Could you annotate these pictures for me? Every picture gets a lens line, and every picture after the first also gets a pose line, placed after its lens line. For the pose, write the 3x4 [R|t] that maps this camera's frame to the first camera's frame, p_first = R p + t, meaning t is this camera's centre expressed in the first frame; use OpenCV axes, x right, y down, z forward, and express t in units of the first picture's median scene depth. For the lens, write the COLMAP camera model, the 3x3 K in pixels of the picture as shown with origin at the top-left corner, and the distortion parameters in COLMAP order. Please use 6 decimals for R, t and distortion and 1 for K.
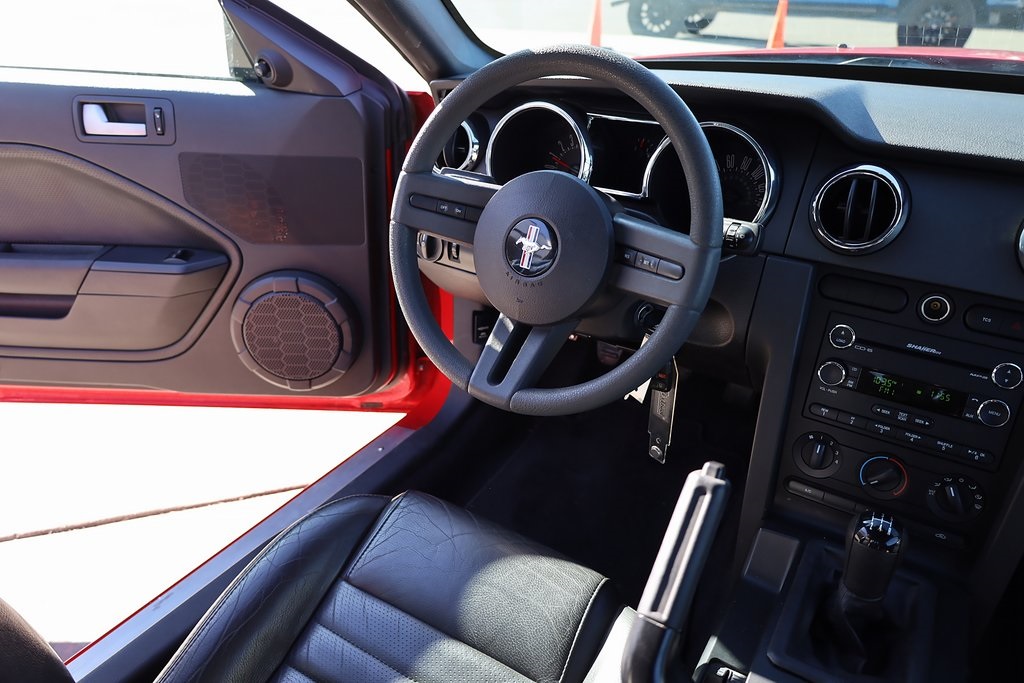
lens RADIAL K [[692.4, 0, 518.7], [0, 692.4, 342.3], [0, 0, 1]] dist [-0.014760, -0.000754]
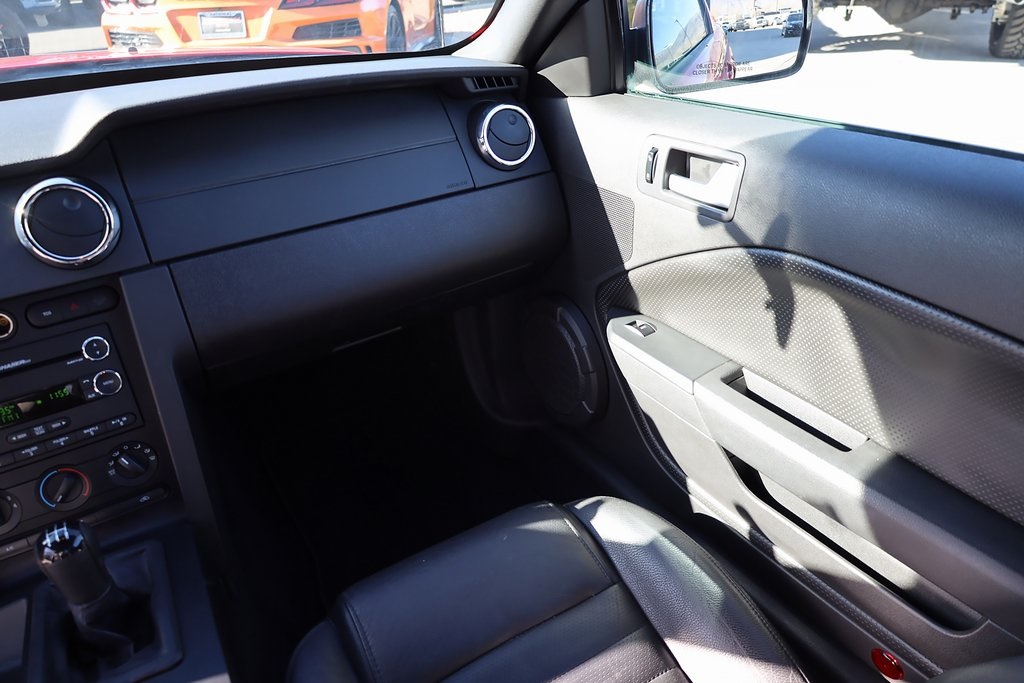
lens RADIAL K [[692.4, 0, 518.7], [0, 692.4, 342.3], [0, 0, 1]] dist [-0.014760, -0.000754]
pose [[0.449477, -0.475079, 0.756486, 0.167145], [0.474791, 0.844383, 0.248175, 0.079972], [-0.756666, 0.247624, 0.605094, -0.170140]]
